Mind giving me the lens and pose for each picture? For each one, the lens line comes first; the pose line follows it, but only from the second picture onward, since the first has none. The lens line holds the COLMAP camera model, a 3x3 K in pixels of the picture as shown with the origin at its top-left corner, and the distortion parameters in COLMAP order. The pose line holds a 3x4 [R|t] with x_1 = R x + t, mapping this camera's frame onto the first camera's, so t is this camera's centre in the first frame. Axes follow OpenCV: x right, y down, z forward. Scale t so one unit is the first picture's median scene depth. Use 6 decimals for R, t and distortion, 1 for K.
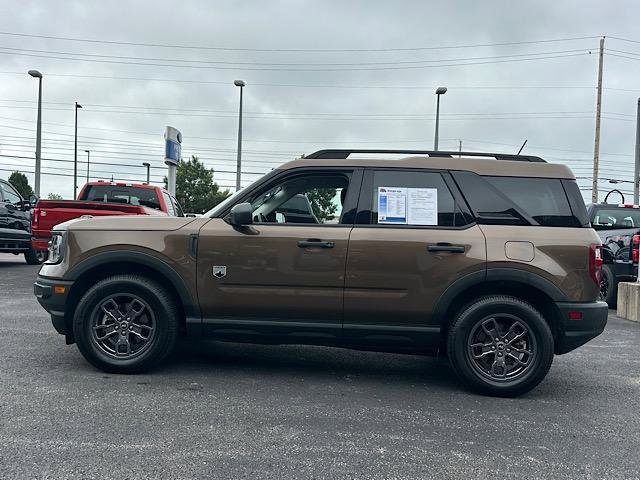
lens RADIAL K [[612.6, 0, 320.0], [0, 612.6, 240.0], [0, 0, 1]] dist [0.169346, -0.327752]
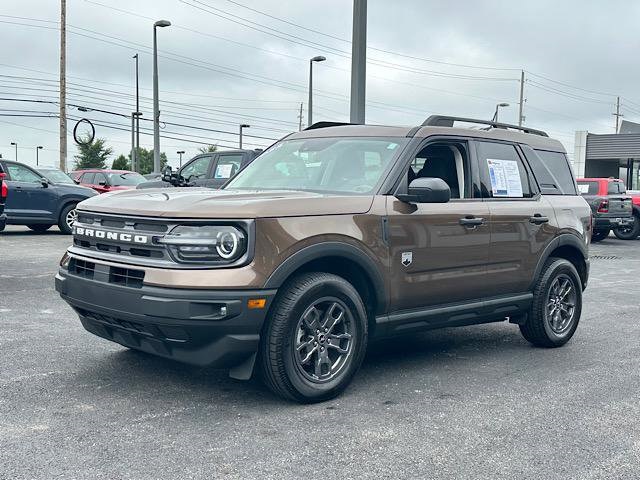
lens RADIAL K [[749.3, 0, 320.0], [0, 749.3, 240.0], [0, 0, 1]] dist [0.198433, -0.420270]
pose [[0.675985, -0.069230, 0.733657, -0.990752], [0.004450, 0.995943, 0.089880, -0.067989], [-0.736902, -0.057493, 0.673550, 0.382318]]
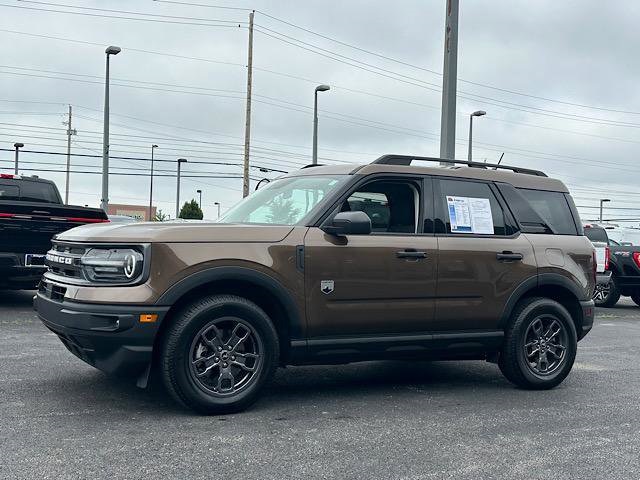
lens RADIAL K [[749.3, 0, 320.0], [0, 749.3, 240.0], [0, 0, 1]] dist [0.198433, -0.420270]
pose [[0.839420, -0.009132, 0.543406, -0.757955], [0.002377, 0.999911, 0.013133, -0.031485], [-0.543478, -0.009732, 0.839367, 0.079813]]
